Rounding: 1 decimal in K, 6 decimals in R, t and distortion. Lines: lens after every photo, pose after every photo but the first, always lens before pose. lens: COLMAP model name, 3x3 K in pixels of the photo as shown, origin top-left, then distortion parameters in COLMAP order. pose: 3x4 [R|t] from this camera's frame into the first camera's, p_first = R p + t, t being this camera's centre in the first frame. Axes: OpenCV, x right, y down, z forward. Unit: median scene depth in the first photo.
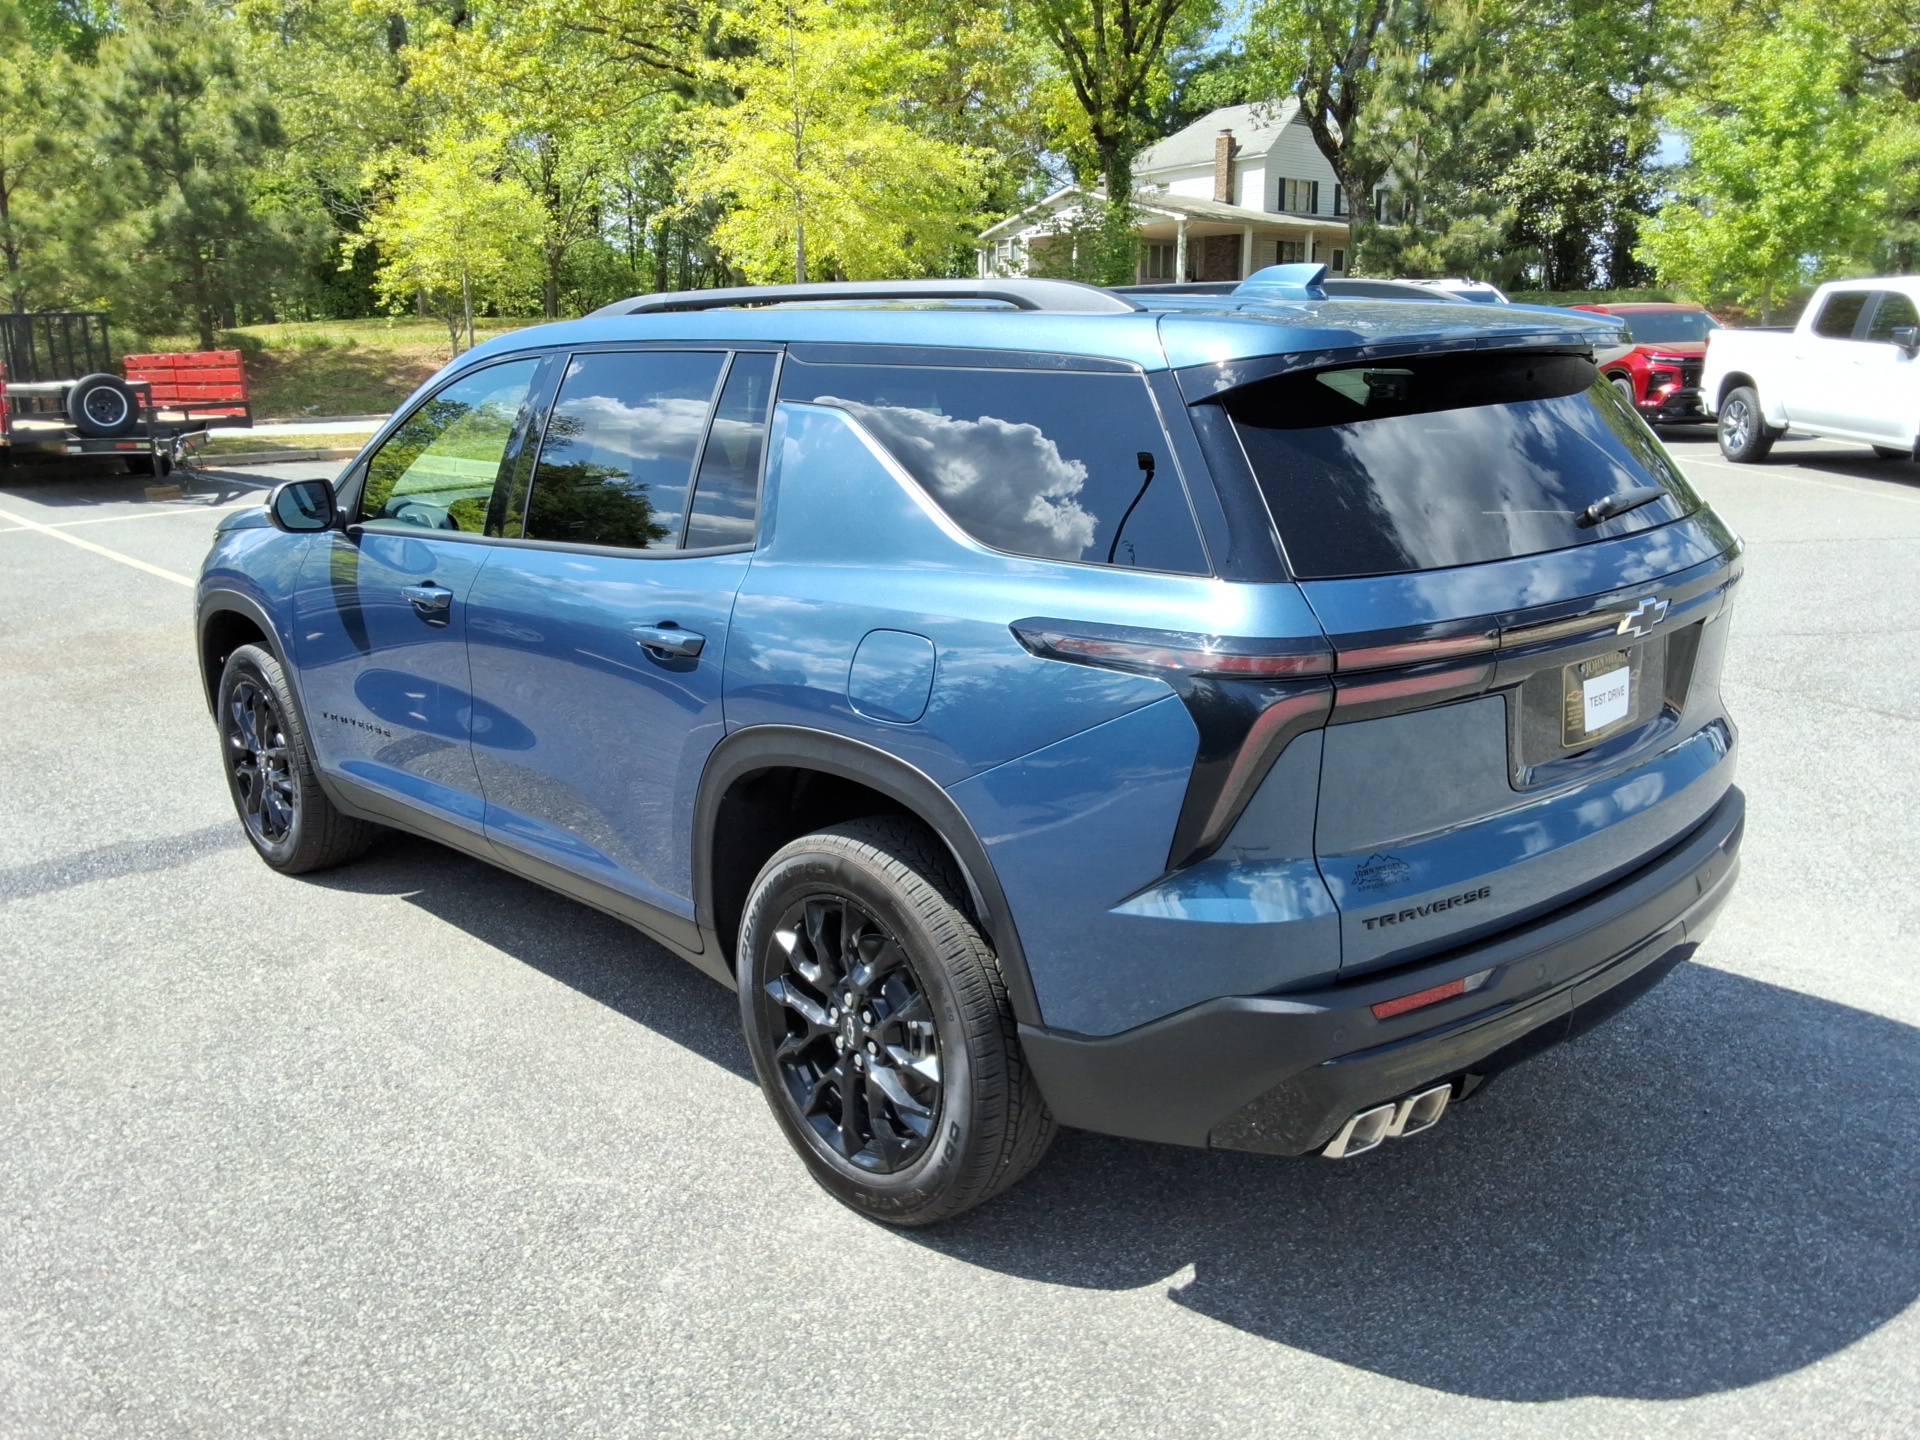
lens RADIAL K [[1551.0, 0, 985.8], [0, 1551.0, 717.9], [0, 0, 1]] dist [0.093685, -0.155124]
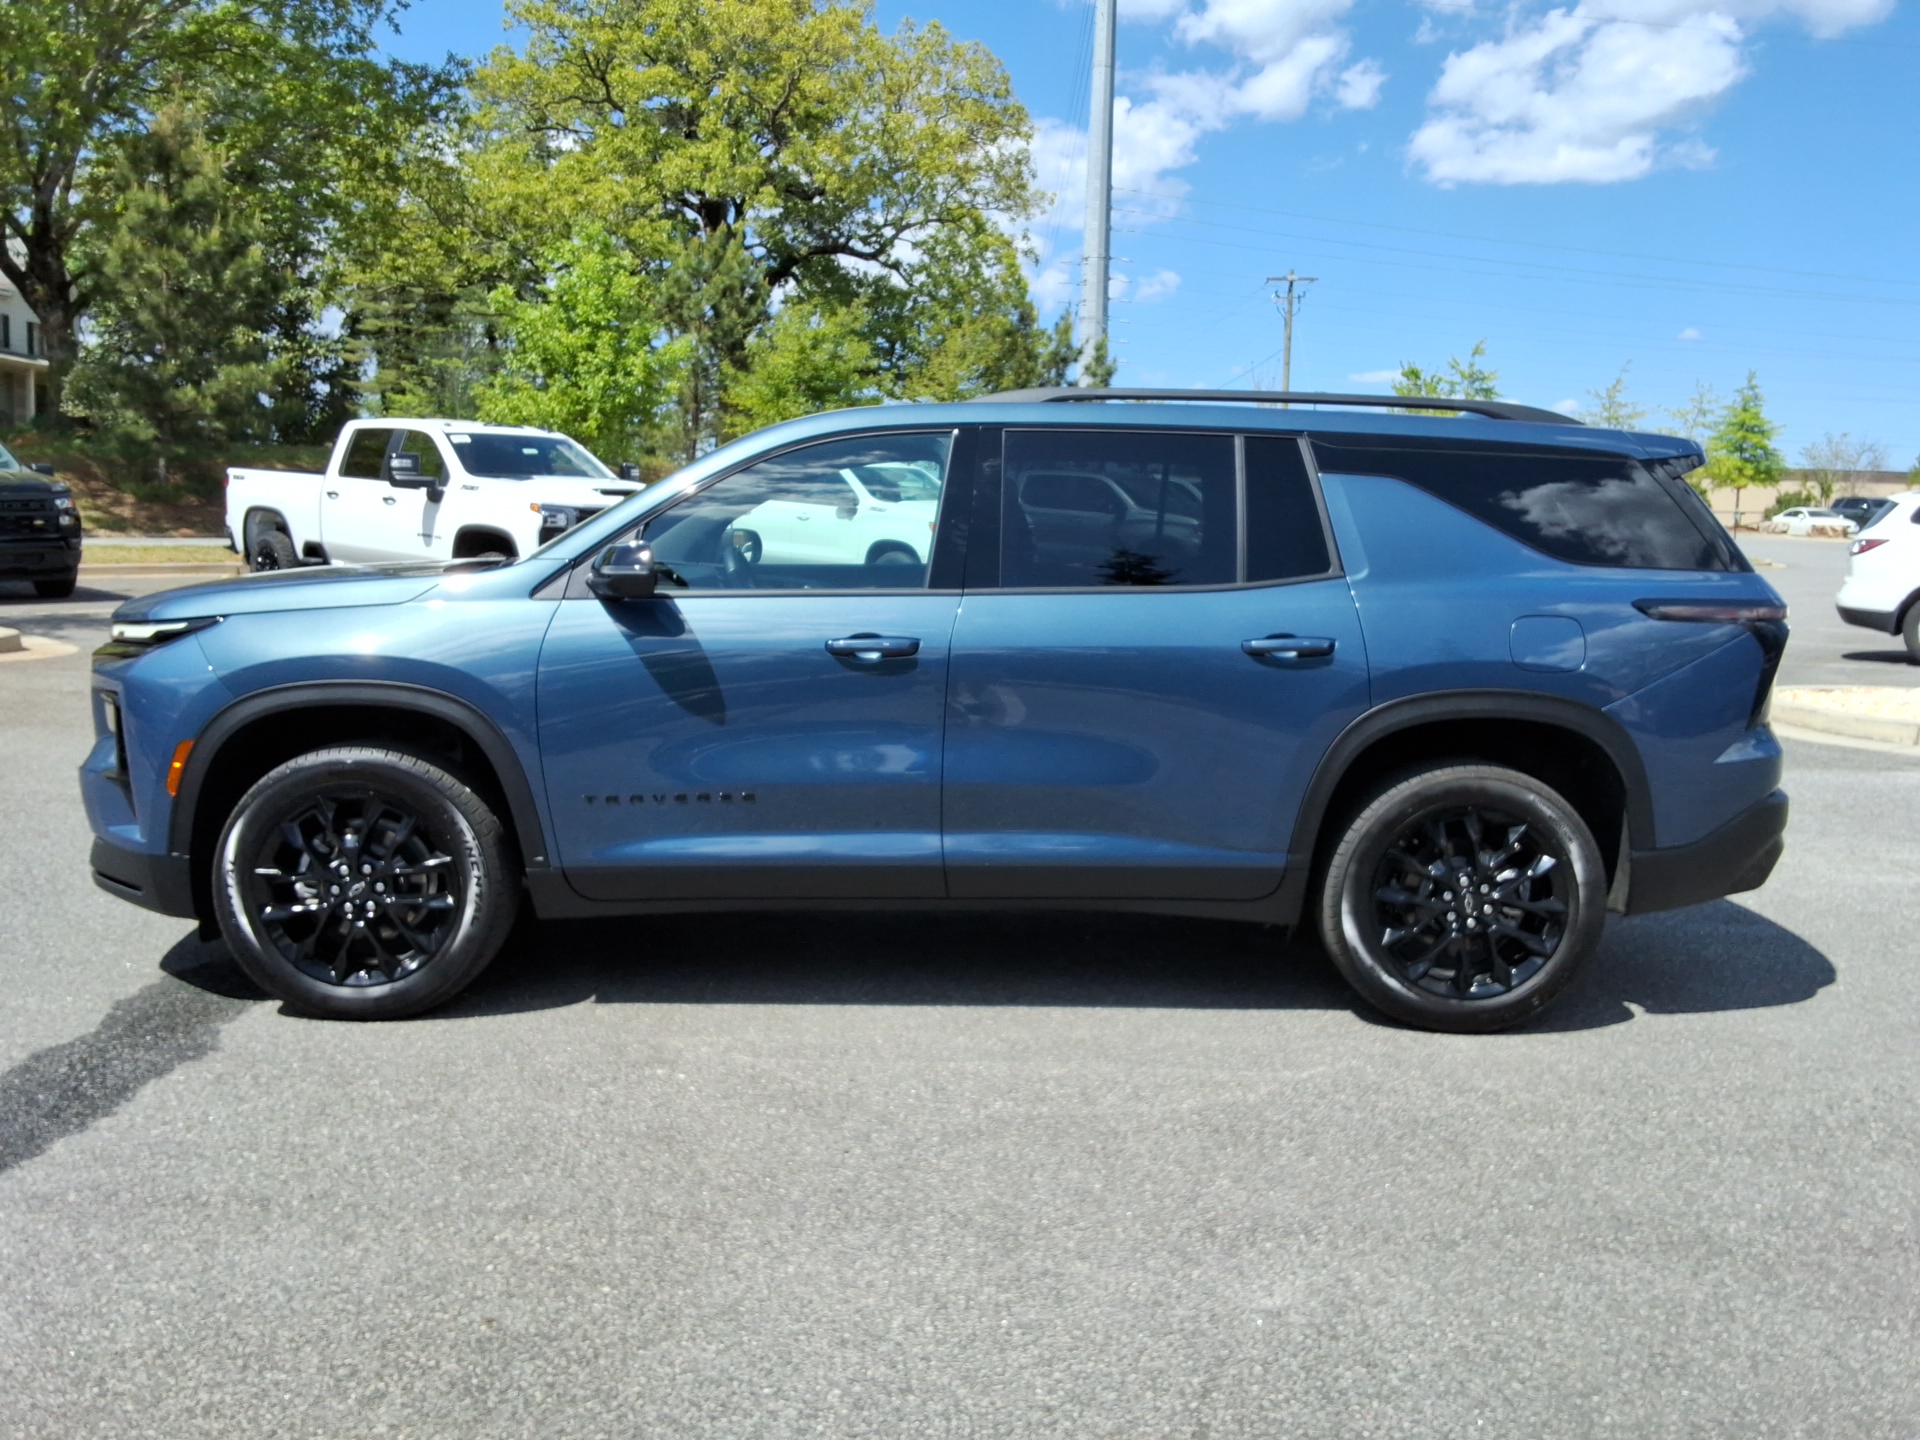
lens RADIAL K [[1551.0, 0, 972.4], [0, 1551.0, 736.0], [0, 0, 1]] dist [0.093685, -0.155124]
pose [[0.670566, -0.067713, 0.738753, -0.135820], [0.133264, 0.990621, -0.030165, 0.002823], [-0.729782, 0.118677, 0.673300, 0.032242]]
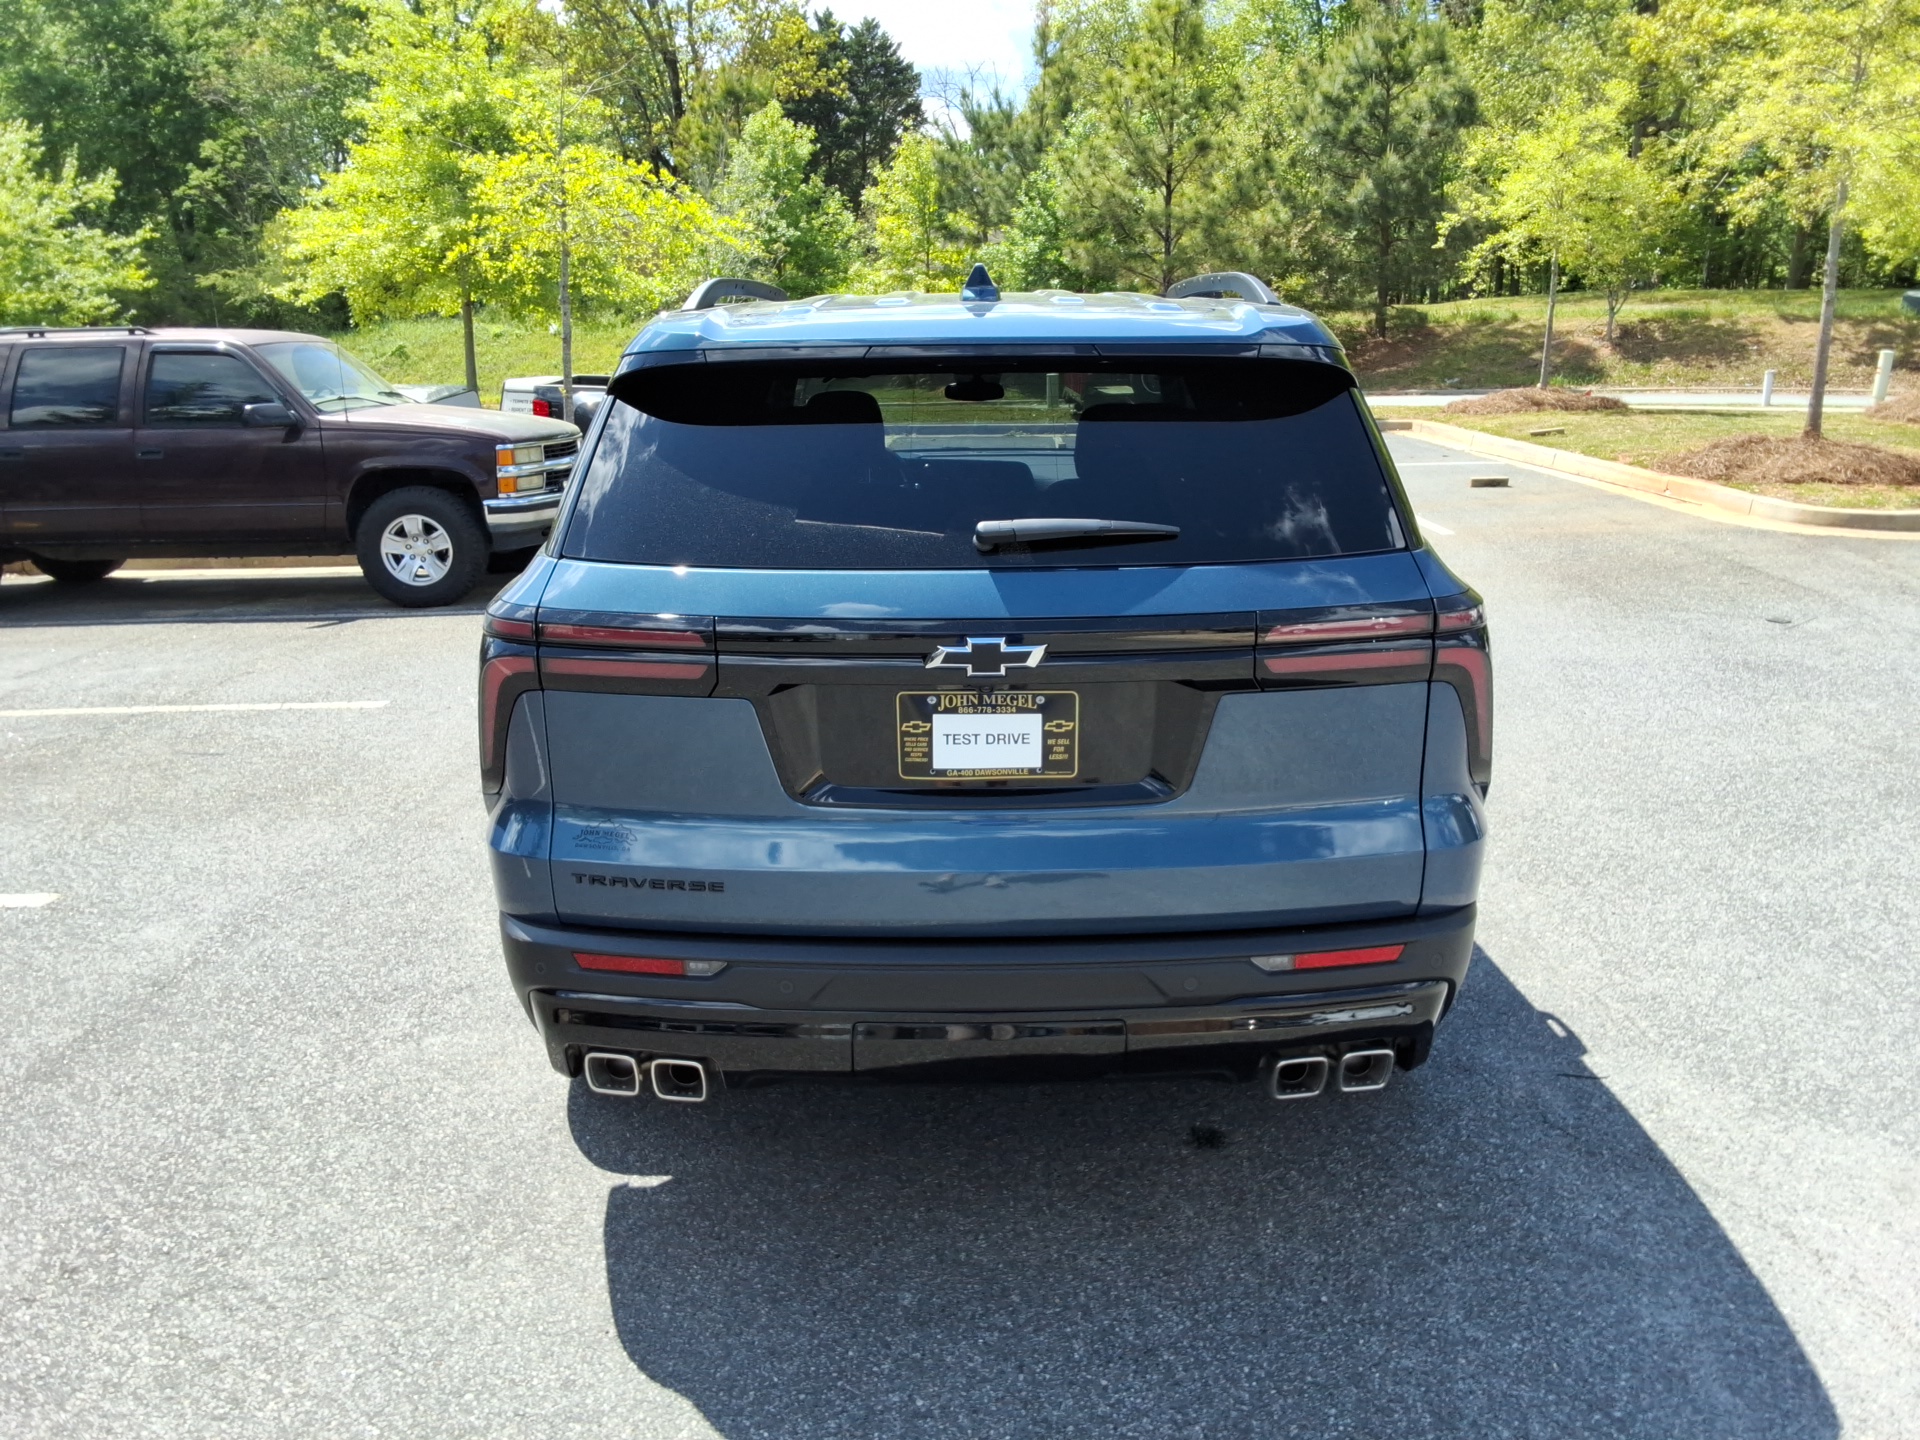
lens RADIAL K [[1551.0, 0, 973.0], [0, 1551.0, 727.4], [0, 0, 1]] dist [0.093685, -0.155124]
pose [[0.718847, 0.184292, -0.670295, 0.086590], [-0.169362, 0.981595, 0.088253, -0.008629], [0.674222, 0.050082, 0.736829, 0.028232]]
